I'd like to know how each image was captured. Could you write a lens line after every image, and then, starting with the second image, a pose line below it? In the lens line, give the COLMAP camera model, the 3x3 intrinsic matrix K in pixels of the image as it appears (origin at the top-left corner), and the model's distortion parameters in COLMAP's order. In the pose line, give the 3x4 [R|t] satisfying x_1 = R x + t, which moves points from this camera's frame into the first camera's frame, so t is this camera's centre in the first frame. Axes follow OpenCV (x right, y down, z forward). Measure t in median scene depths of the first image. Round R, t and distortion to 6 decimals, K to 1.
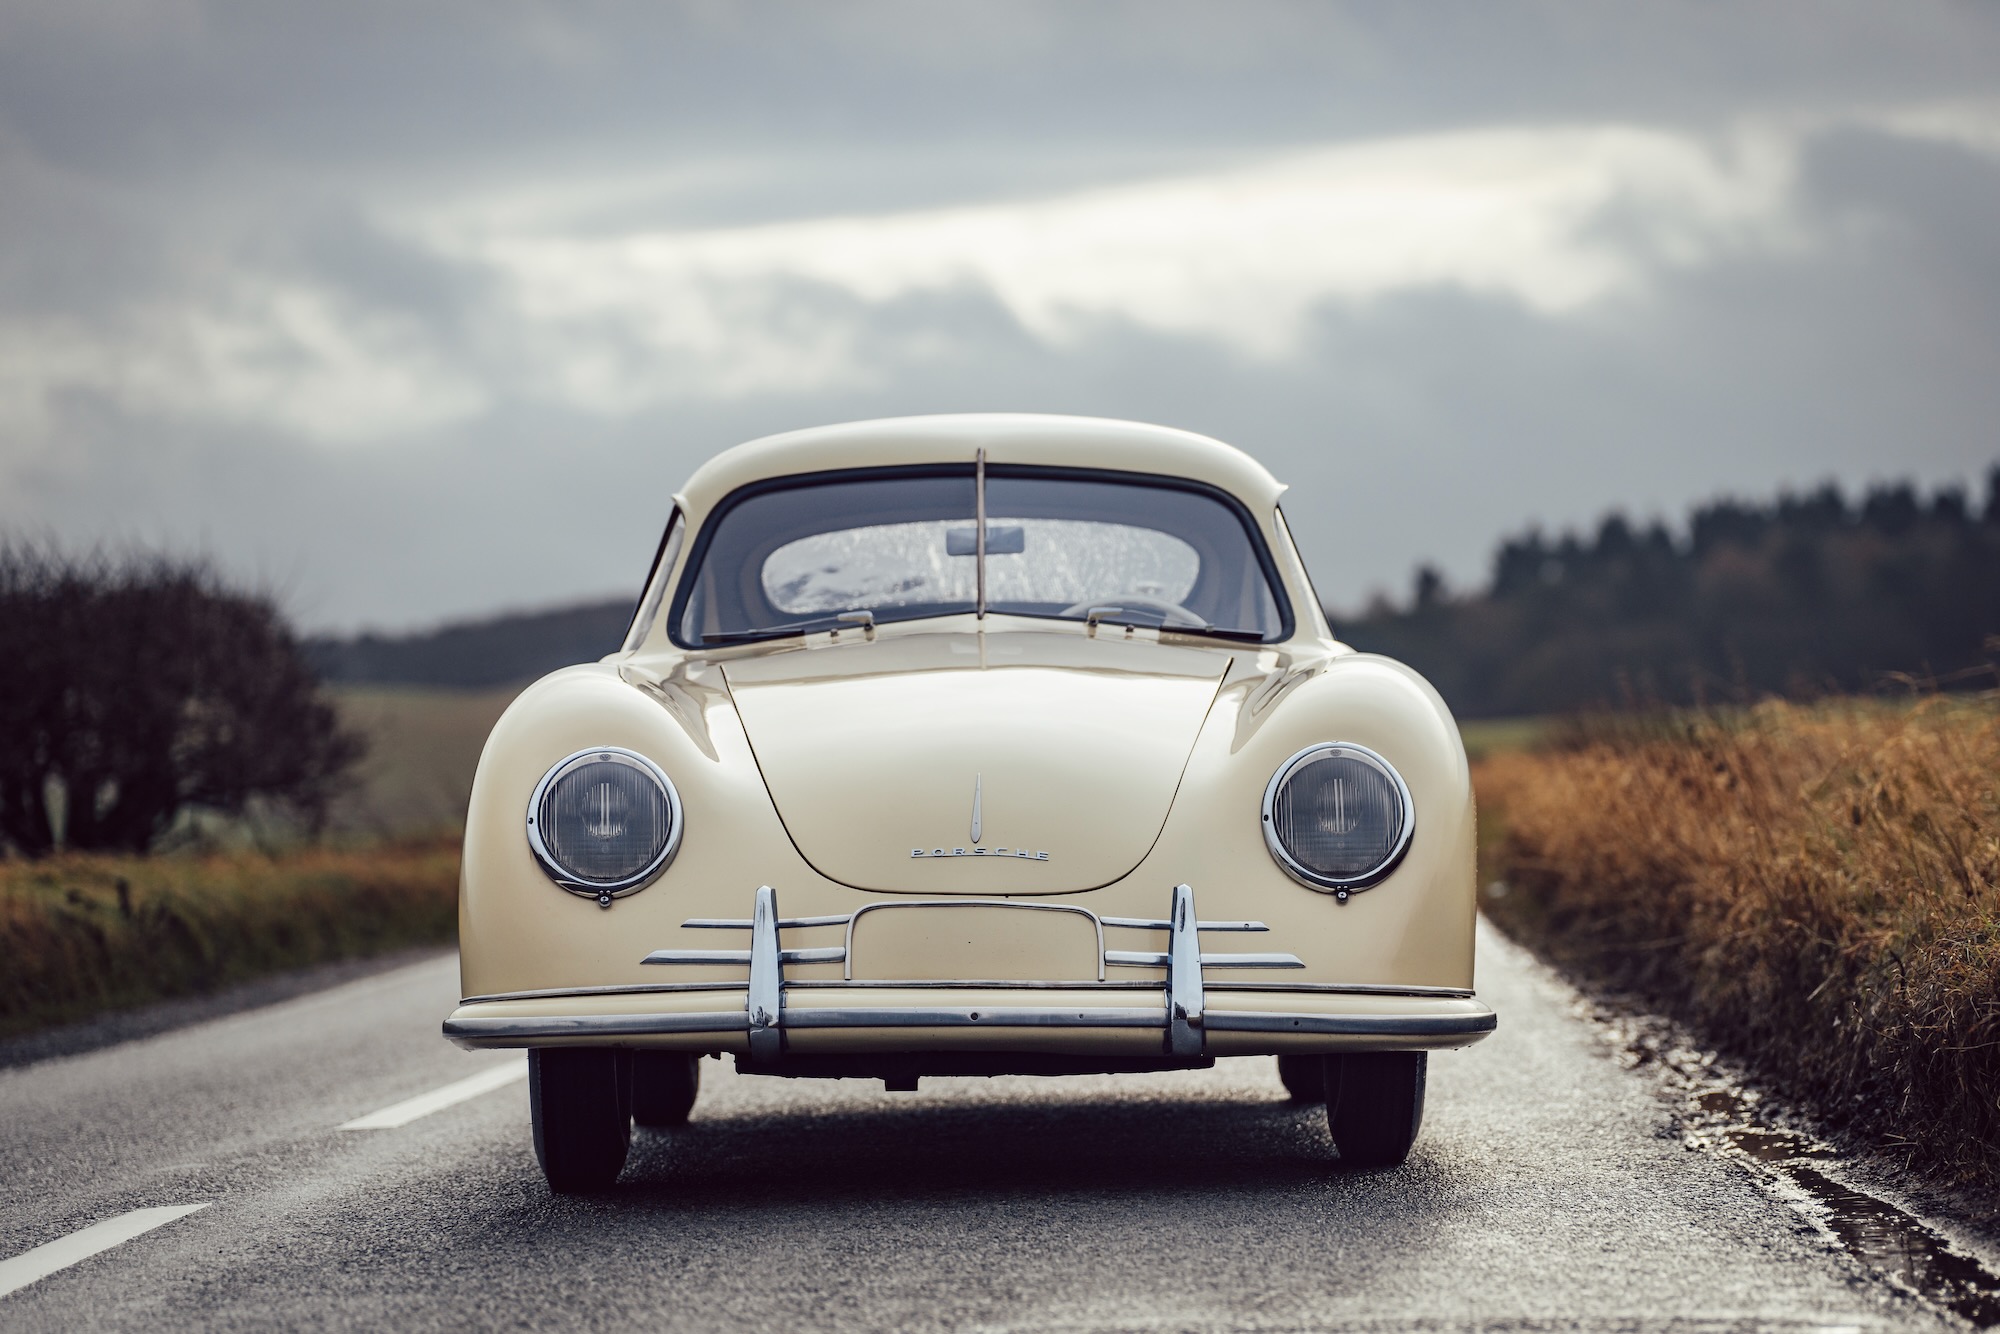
lens RADIAL K [[7524.9, 0, 1126.9], [0, 7524.9, 699.7], [0, 0, 1]] dist [1.806346, 0.000000]
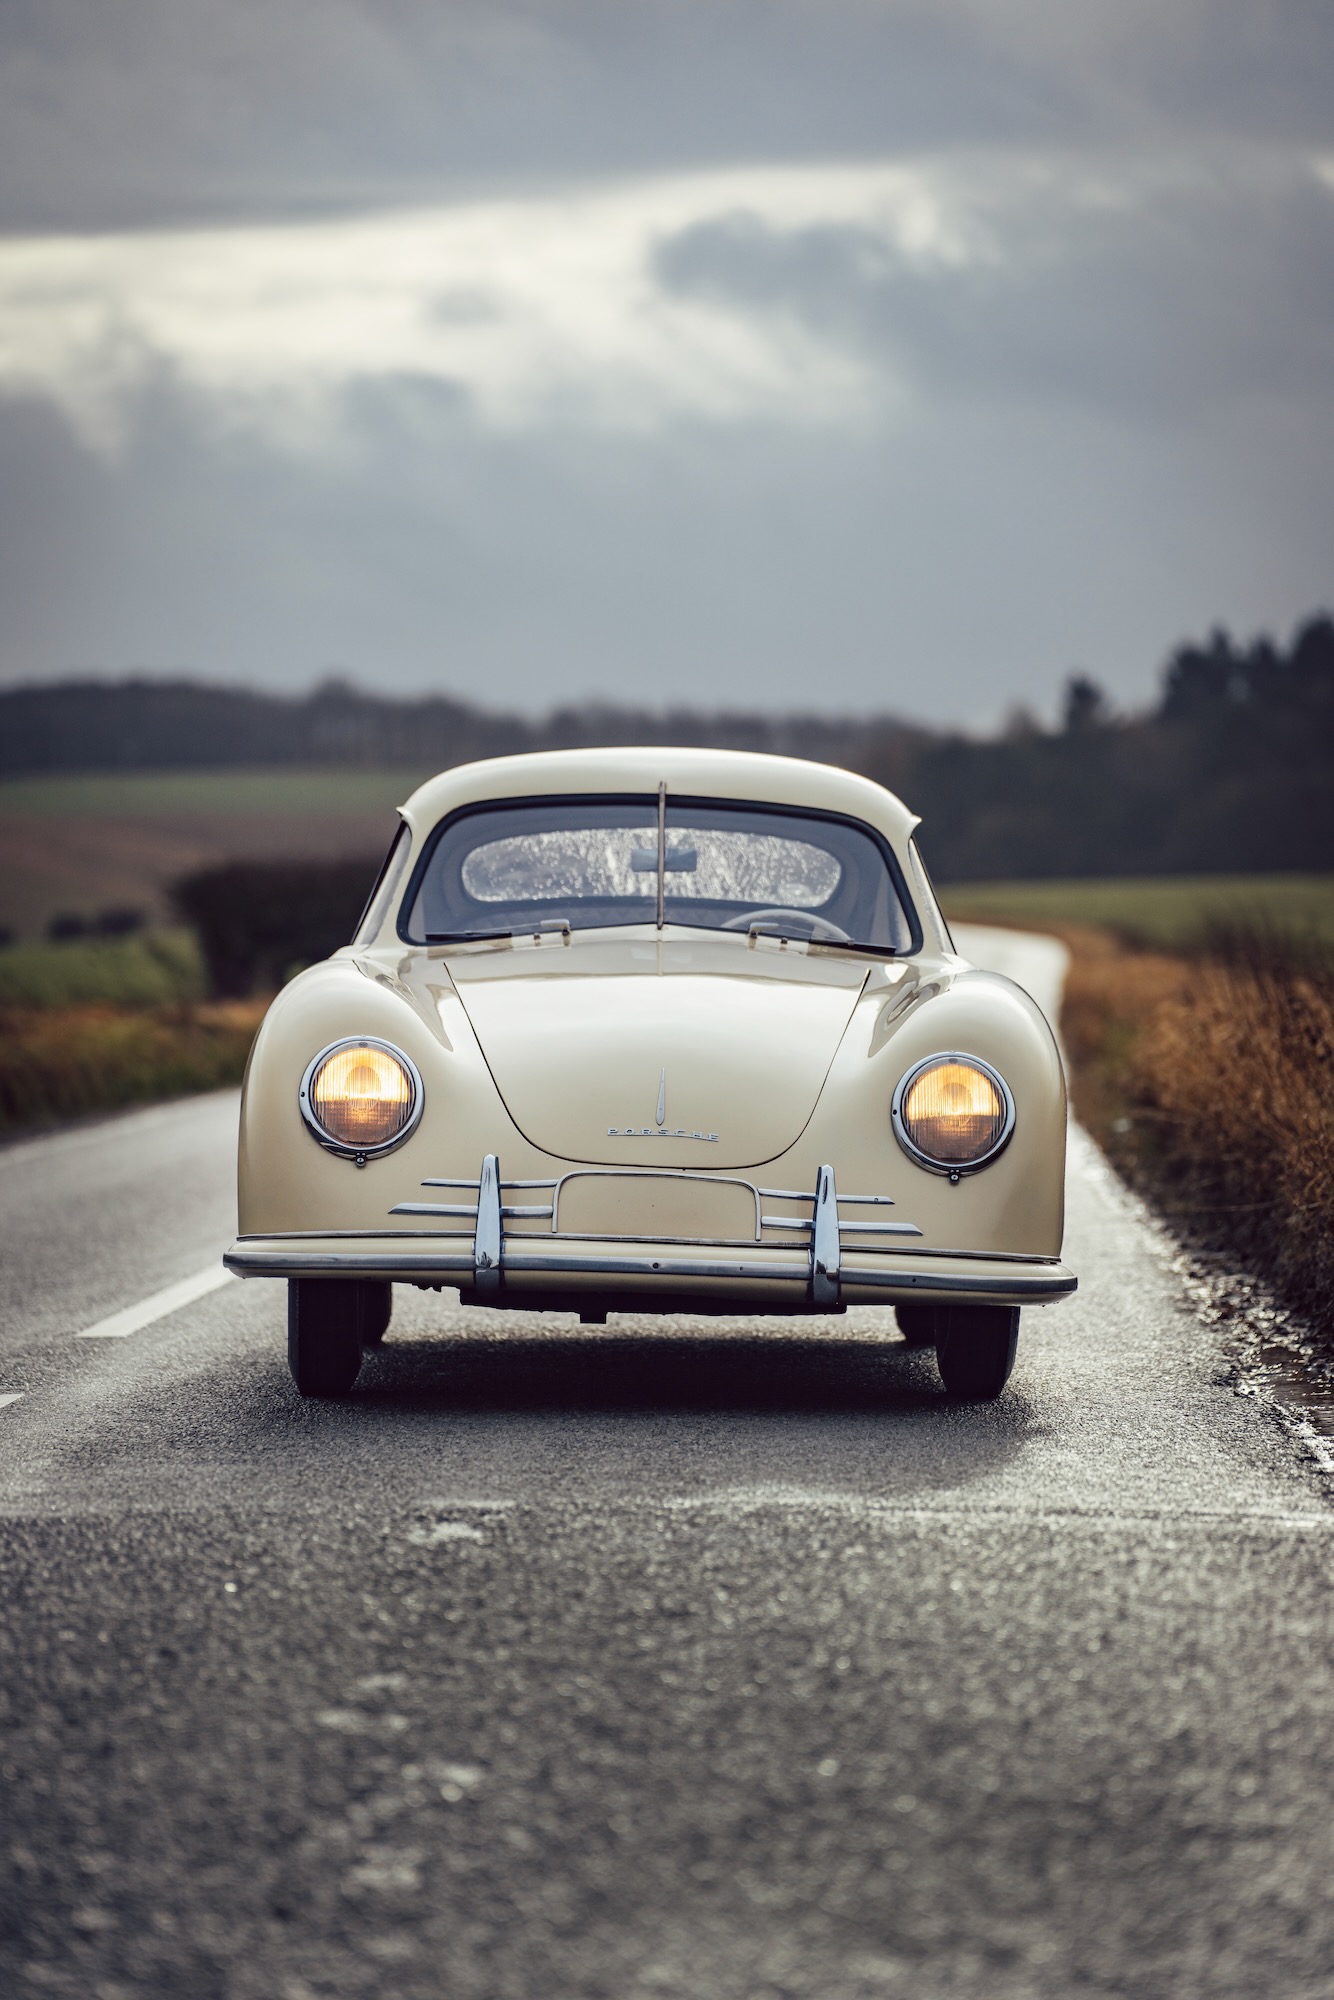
lens RADIAL K [[9993.2, 0, 720.1], [0, 9993.2, 883.4], [0, 0, 1]] dist [3.195662, 0.000000]
pose [[0.999408, 0.034218, 0.003646, -0.017381], [-0.034247, 0.999379, 0.008328, -0.034361], [-0.003358, -0.008448, 0.999959, -0.638307]]
